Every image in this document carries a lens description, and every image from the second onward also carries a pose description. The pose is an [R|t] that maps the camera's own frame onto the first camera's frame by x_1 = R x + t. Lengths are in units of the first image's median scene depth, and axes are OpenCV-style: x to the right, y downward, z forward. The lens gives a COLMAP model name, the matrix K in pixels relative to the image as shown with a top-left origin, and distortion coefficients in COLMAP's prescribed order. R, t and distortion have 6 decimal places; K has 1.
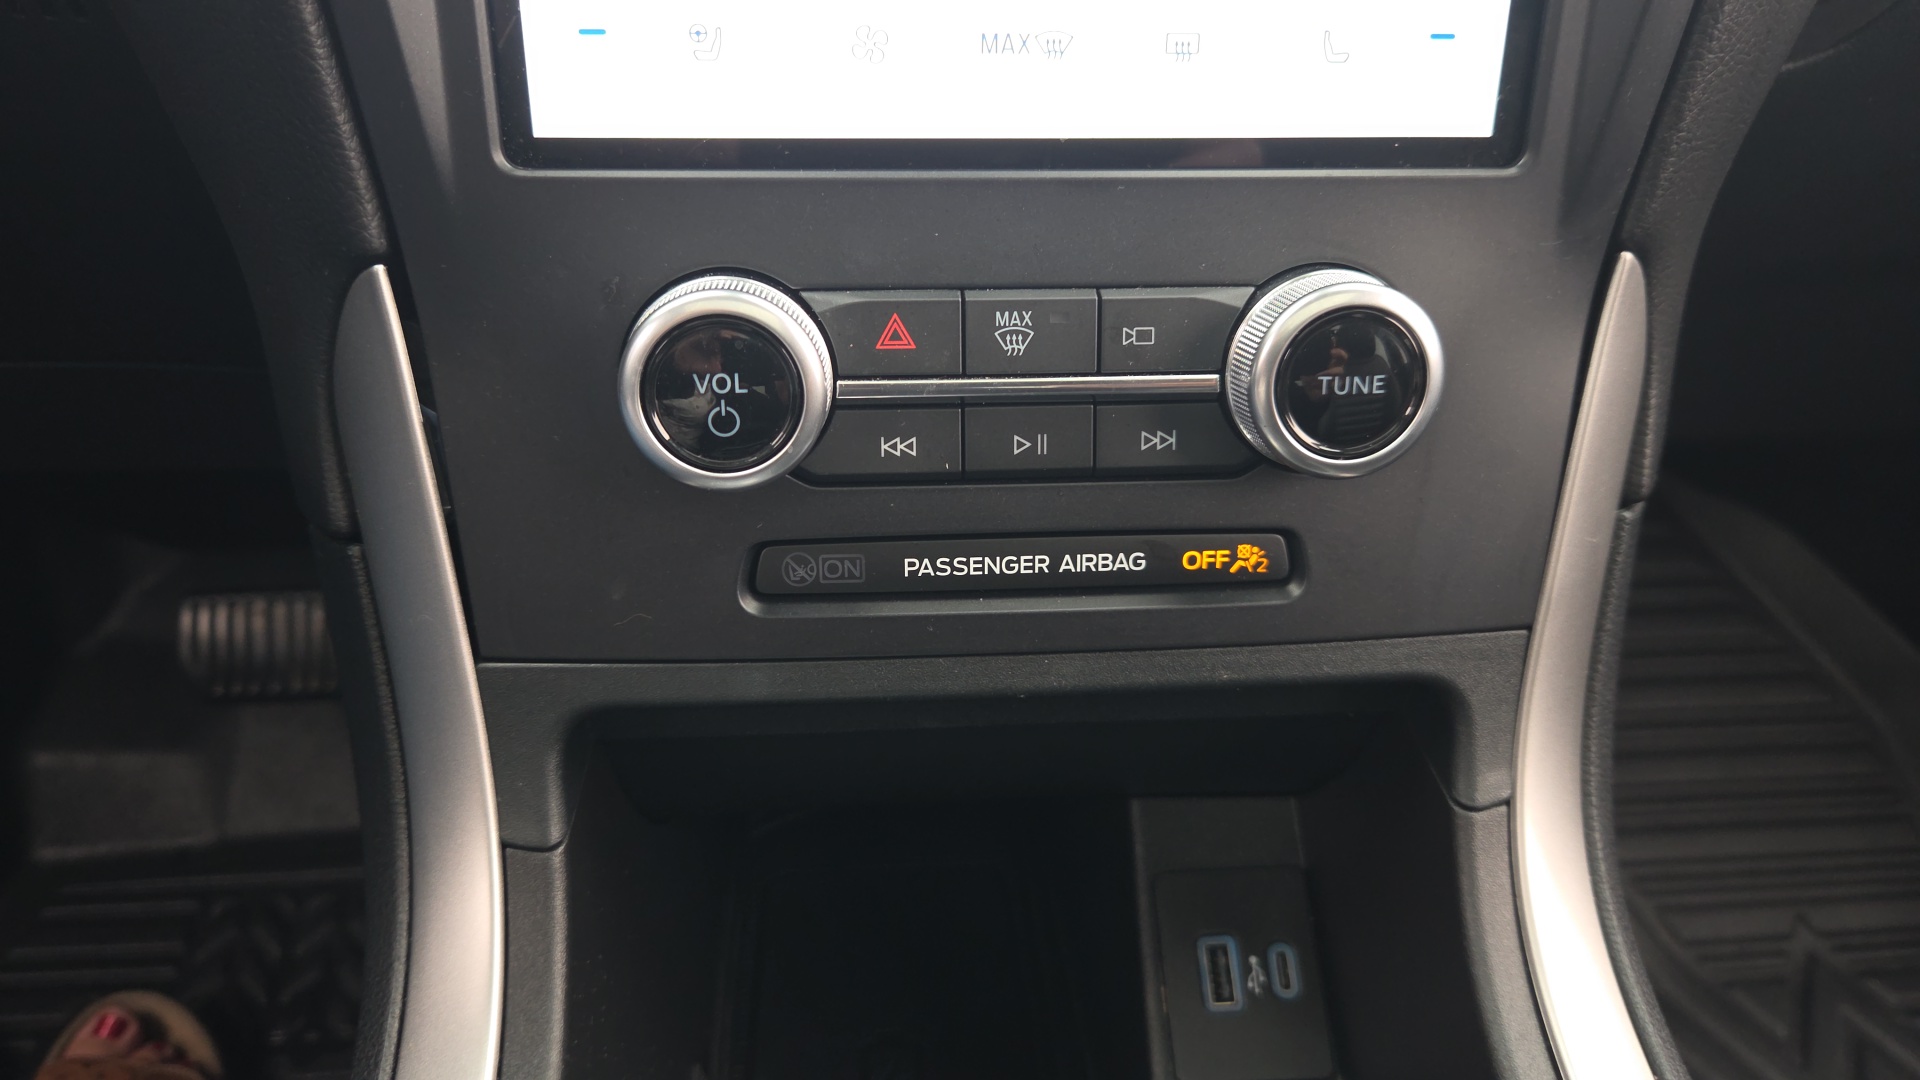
lens RADIAL K [[1285.4, 0, 968.4], [0, 1285.4, 535.5], [0, 0, 1]] dist [0.062496, -0.057683]
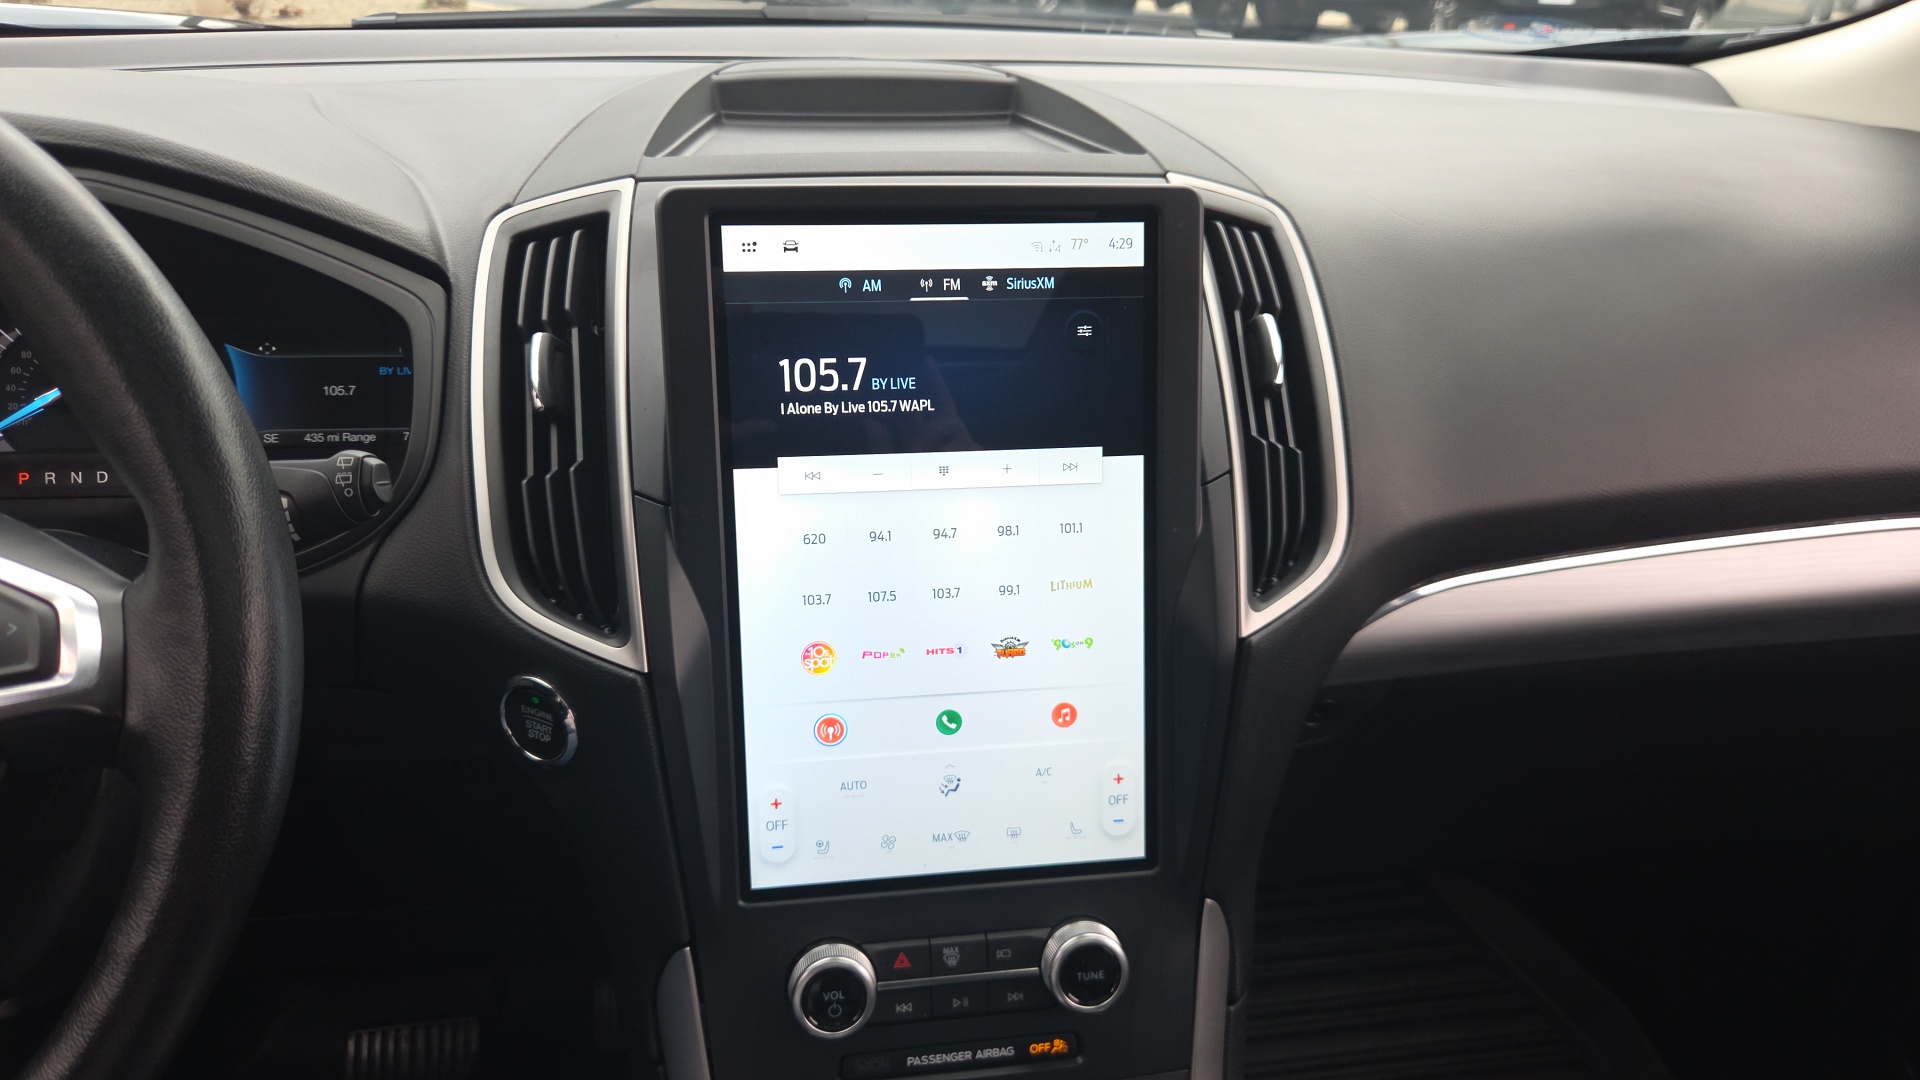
lens RADIAL K [[1285.4, 0, 968.4], [0, 1285.4, 535.5], [0, 0, 1]] dist [0.062496, -0.057683]
pose [[0.997459, -0.037621, 0.060495, -0.047759], [0.049959, 0.974773, -0.217535, -0.387706], [-0.050785, 0.220005, 0.974176, -1.477864]]
